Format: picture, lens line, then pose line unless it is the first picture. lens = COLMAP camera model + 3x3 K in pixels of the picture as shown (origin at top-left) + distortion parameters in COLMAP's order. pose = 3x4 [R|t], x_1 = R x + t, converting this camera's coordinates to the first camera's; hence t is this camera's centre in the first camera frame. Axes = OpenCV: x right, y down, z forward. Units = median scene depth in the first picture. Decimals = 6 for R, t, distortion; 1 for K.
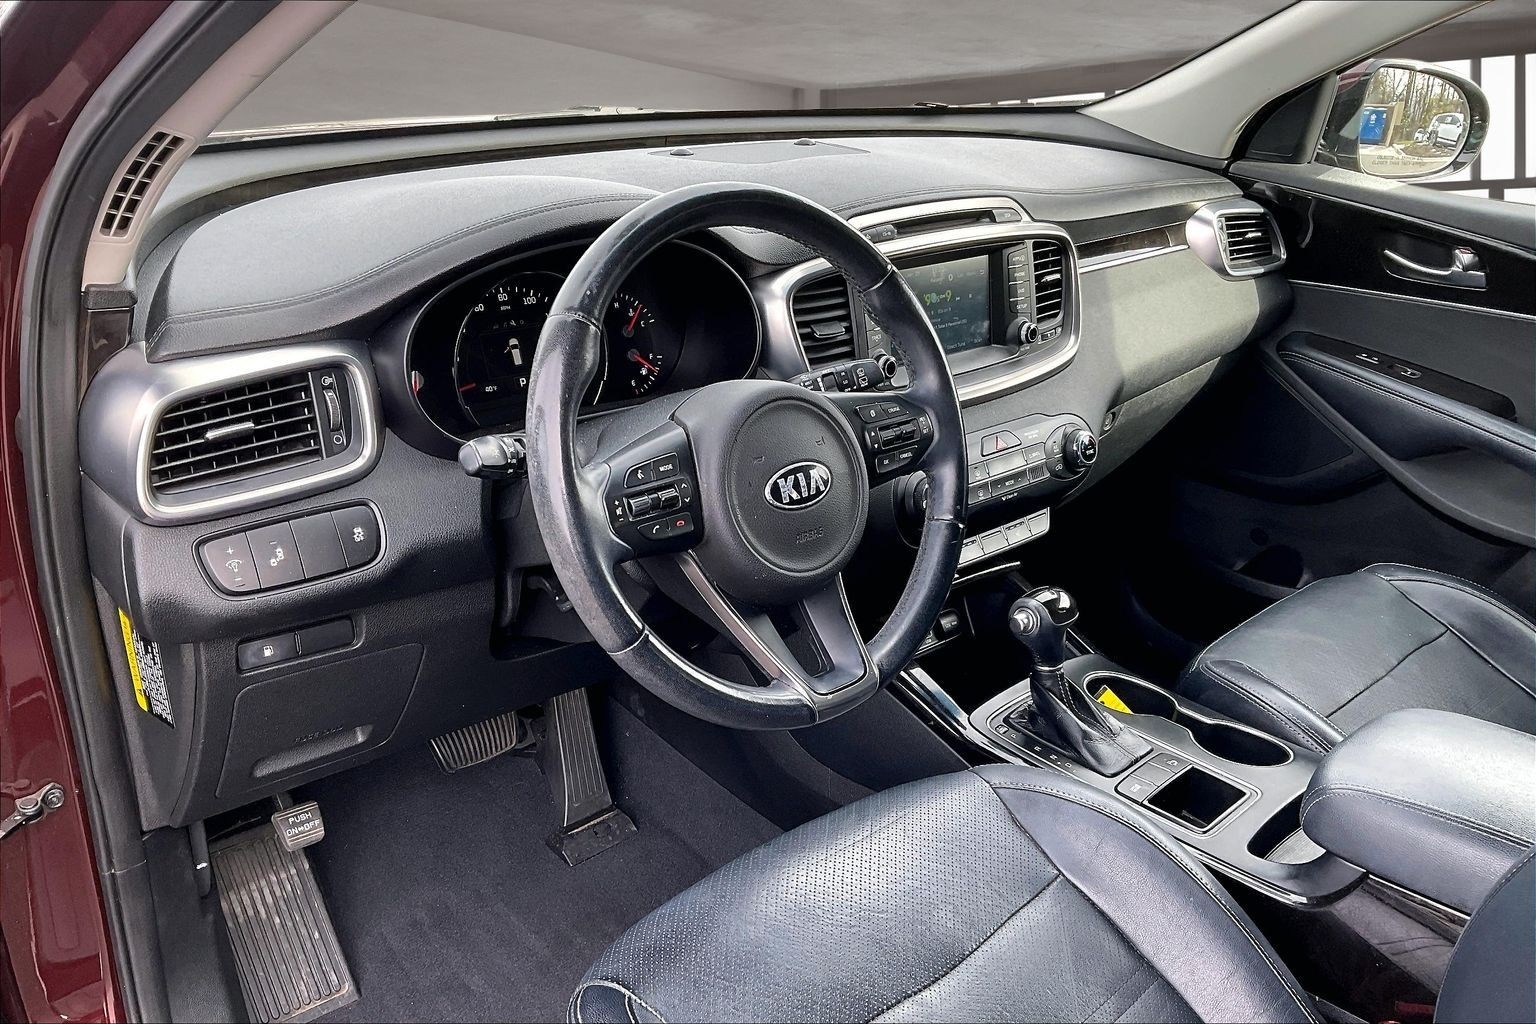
lens RADIAL K [[1269.5, 0, 765.0], [0, 1269.5, 509.4], [0, 0, 1]] dist [0.072341, -0.123815]
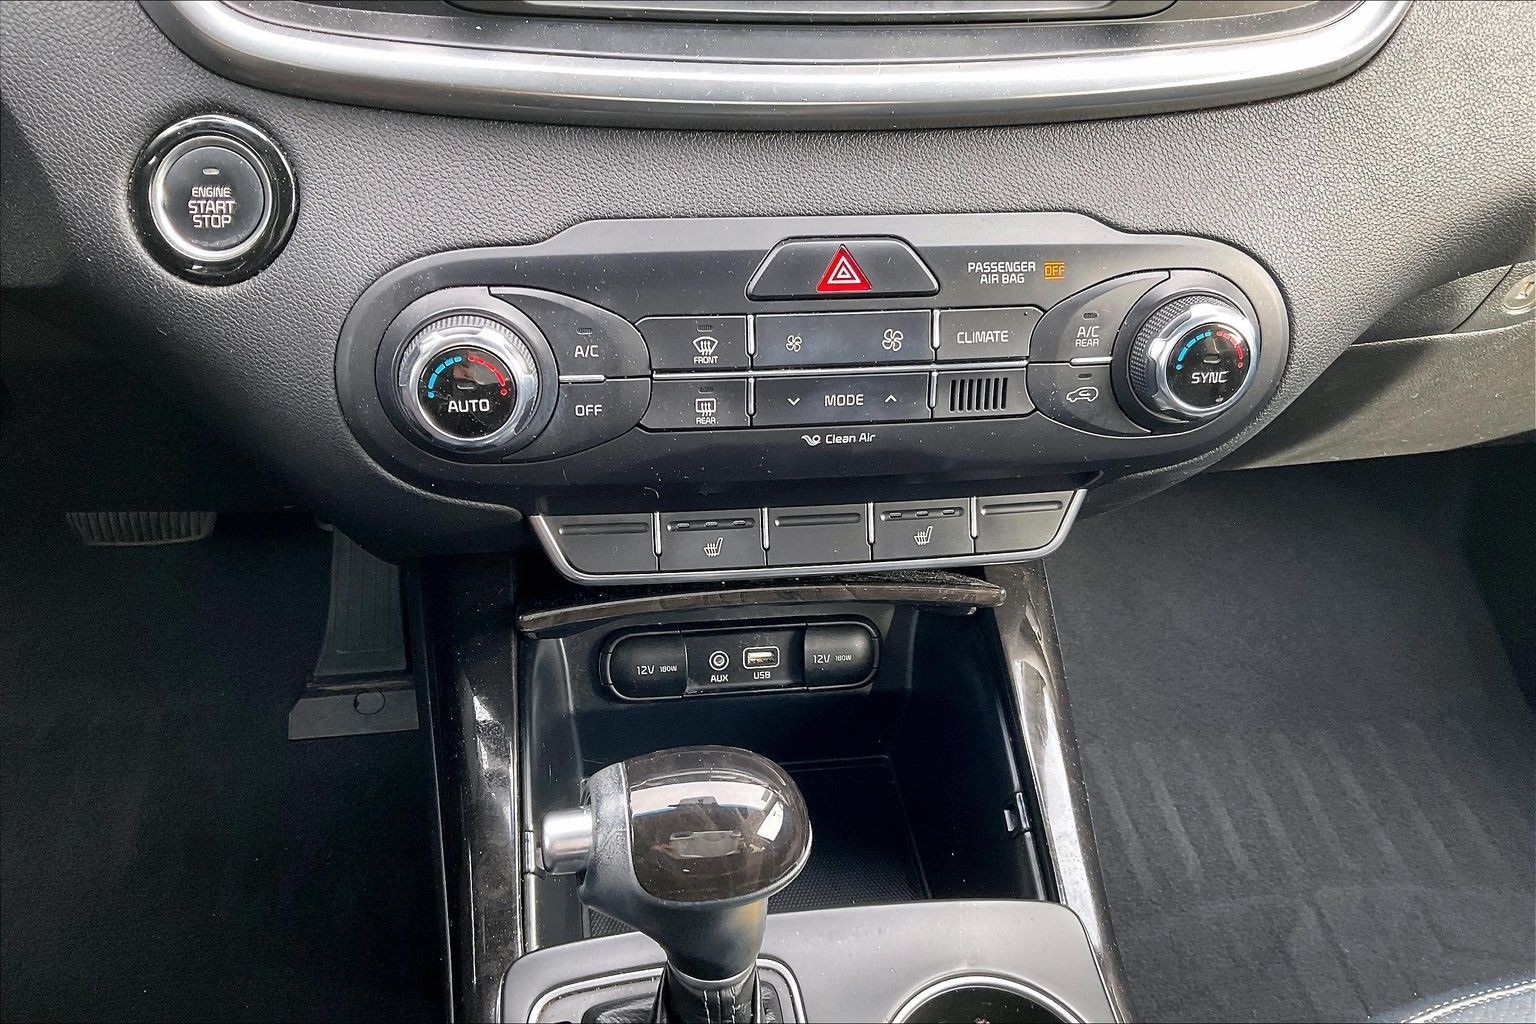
lens RADIAL K [[1269.5, 0, 766.7], [0, 1269.5, 501.1], [0, 0, 1]] dist [0.072341, -0.123815]
pose [[0.837946, 0.350233, -0.418549, 0.311546], [-0.234945, 0.923714, 0.302577, -0.088121], [0.492592, -0.155207, 0.856308, 0.687805]]
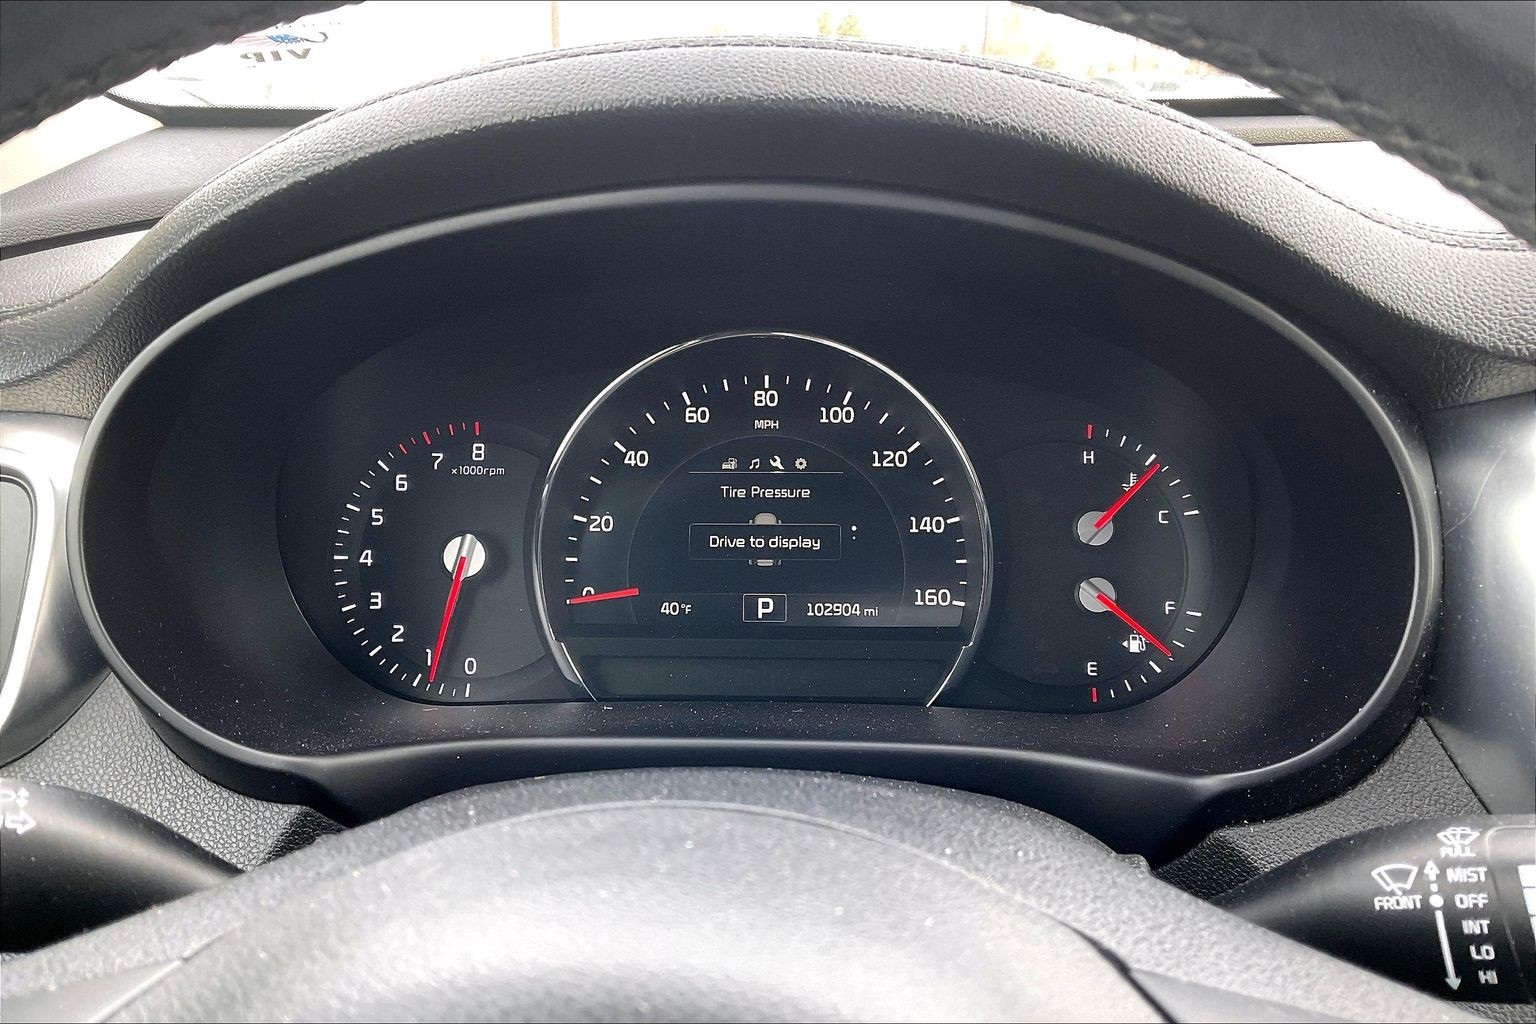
lens RADIAL K [[1269.5, 0, 754.8], [0, 1269.5, 508.0], [0, 0, 1]] dist [0.072341, -0.123815]
pose [[0.712268, 0.142550, -0.687280, 0.068689], [-0.235887, 0.970824, -0.043103, -0.097374], [0.661083, 0.192822, 0.725113, 0.606485]]
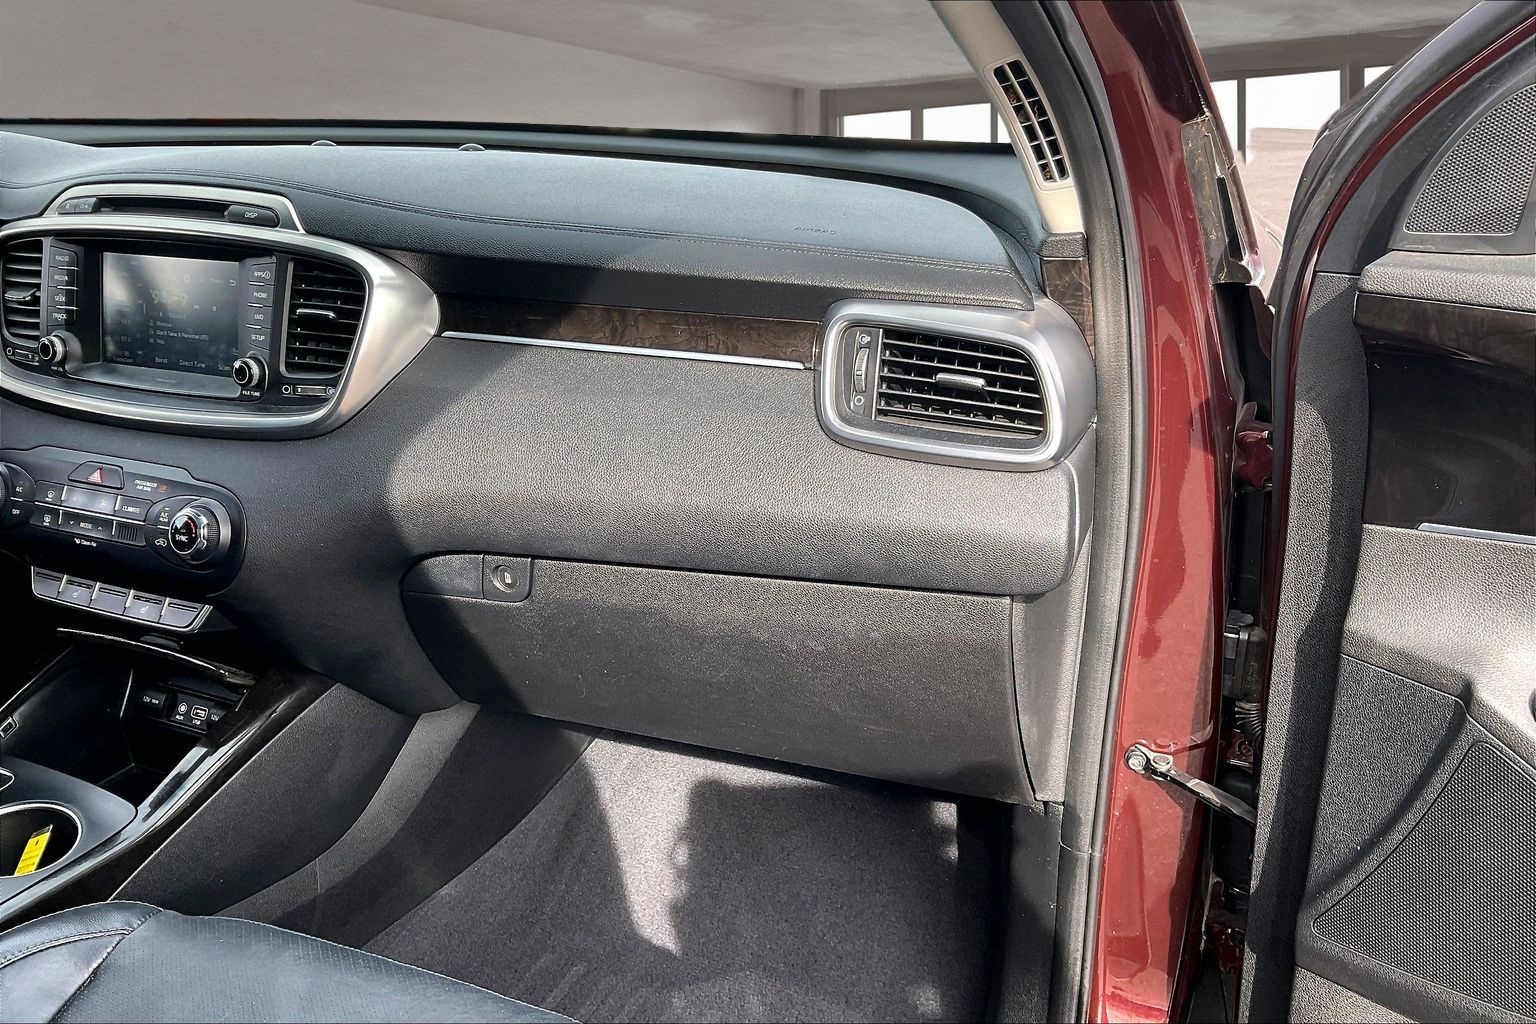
lens RADIAL K [[1269.5, 0, 759.5], [0, 1269.5, 517.8], [0, 0, 1]] dist [0.072341, -0.123815]
pose [[0.401929, 0.251778, -0.880375, 1.037100], [-0.345629, 0.932047, 0.108760, -0.251265], [0.847935, 0.260570, 0.461639, 0.957204]]
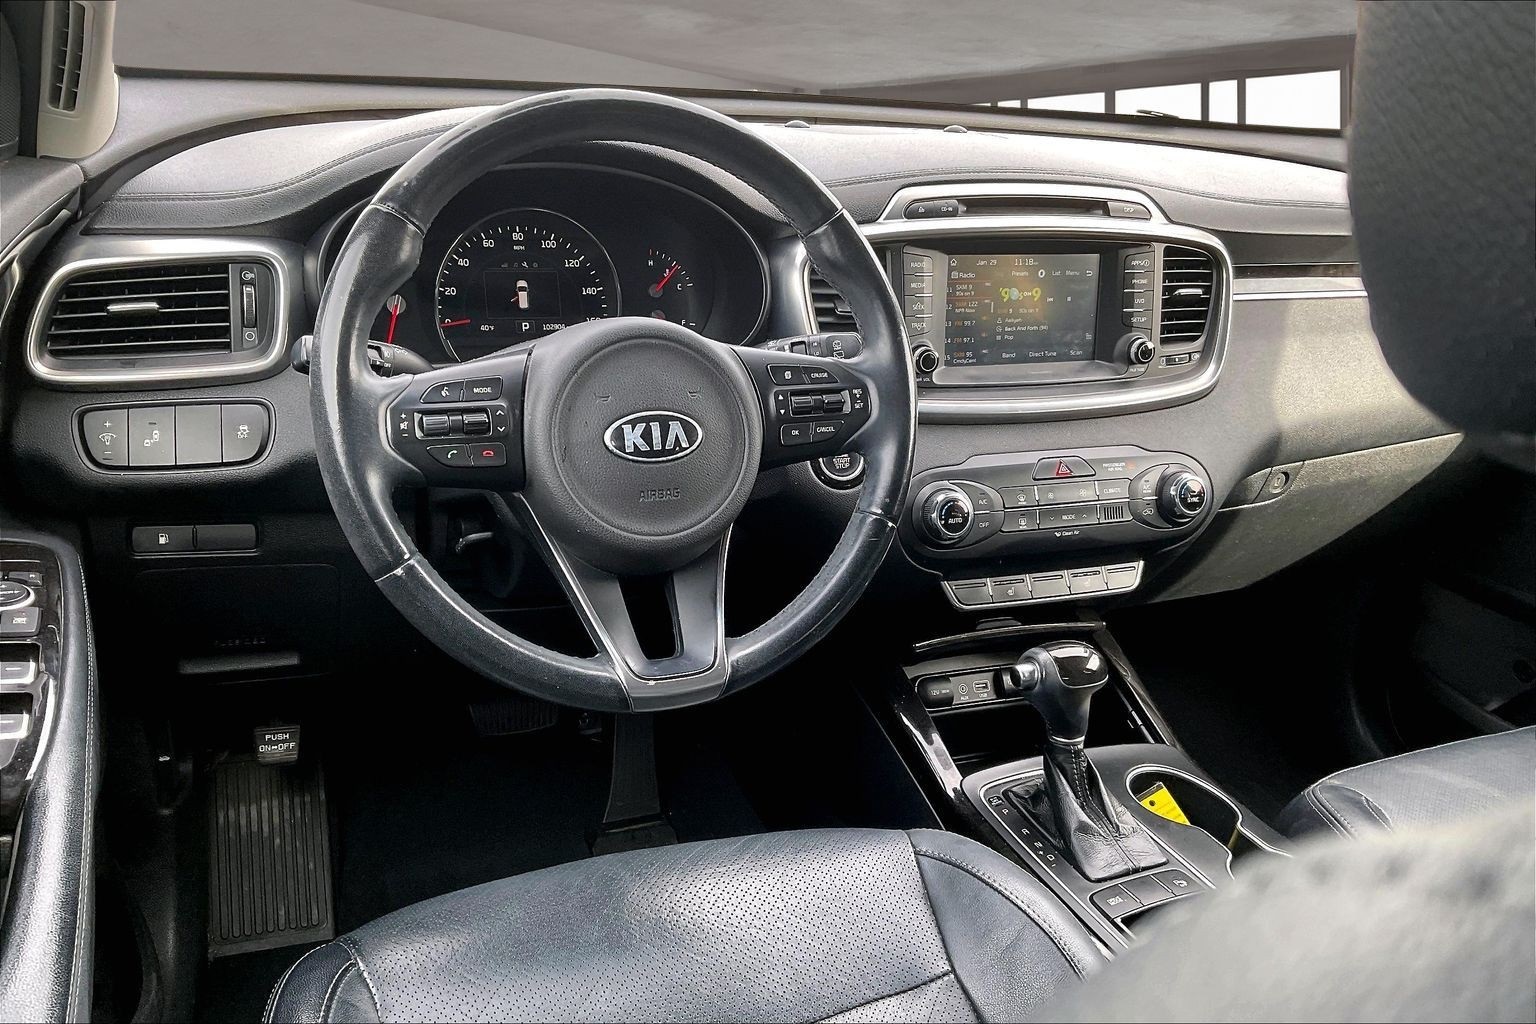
lens RADIAL K [[1269.5, 0, 763.6], [0, 1269.5, 508.4], [0, 0, 1]] dist [0.072341, -0.123815]
pose [[0.941062, 0.143805, -0.306141, 0.251960], [-0.160053, 0.986697, -0.028511, 0.028945], [0.297968, 0.075830, 0.951559, 0.132636]]
